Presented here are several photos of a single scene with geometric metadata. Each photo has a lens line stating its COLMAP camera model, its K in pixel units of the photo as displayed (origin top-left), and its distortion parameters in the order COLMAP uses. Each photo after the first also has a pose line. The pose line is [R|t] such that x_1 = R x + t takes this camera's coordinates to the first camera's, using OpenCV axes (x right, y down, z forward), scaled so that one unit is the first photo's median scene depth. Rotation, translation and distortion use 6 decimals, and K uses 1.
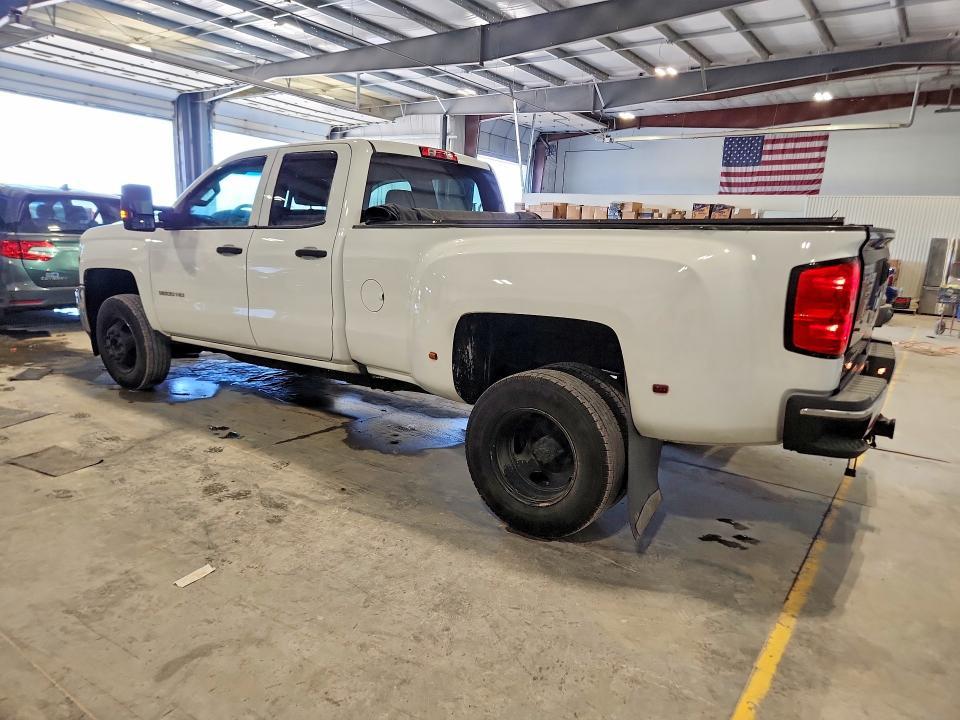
lens RADIAL K [[676.6, 0, 485.1], [0, 676.6, 362.7], [0, 0, 1]] dist [0.067843, -0.076494]
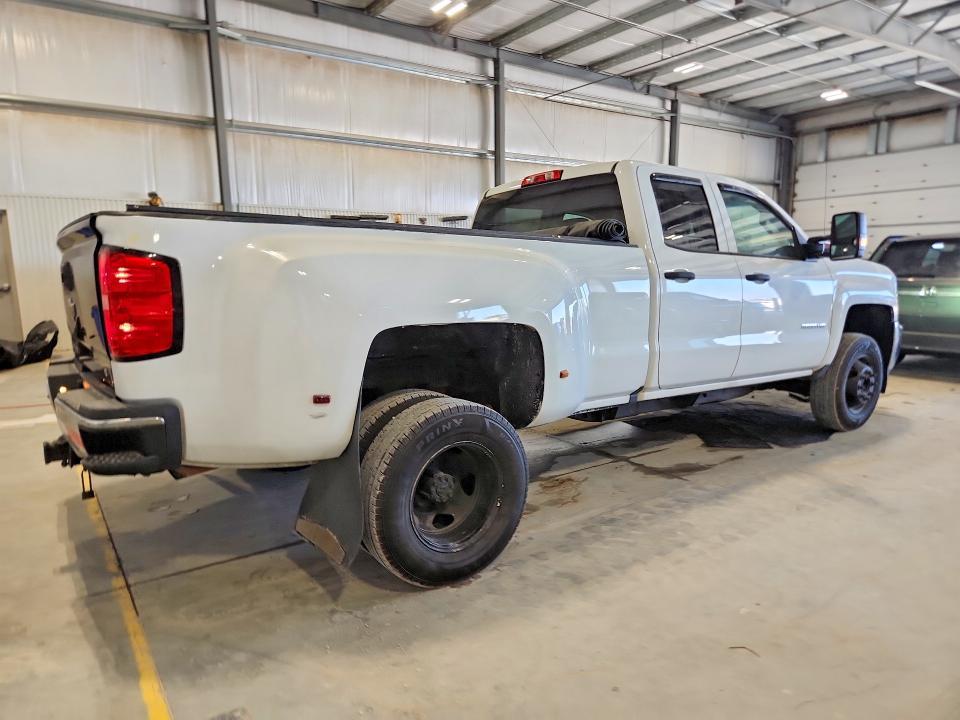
lens RADIAL K [[676.6, 0, 485.1], [0, 676.6, 362.7], [0, 0, 1]] dist [0.067843, -0.076494]
pose [[-0.375769, 0.102422, -0.921036, 1.093373], [-0.167274, 0.970052, 0.176118, -0.247653], [0.911492, 0.220245, -0.347383, 1.664357]]
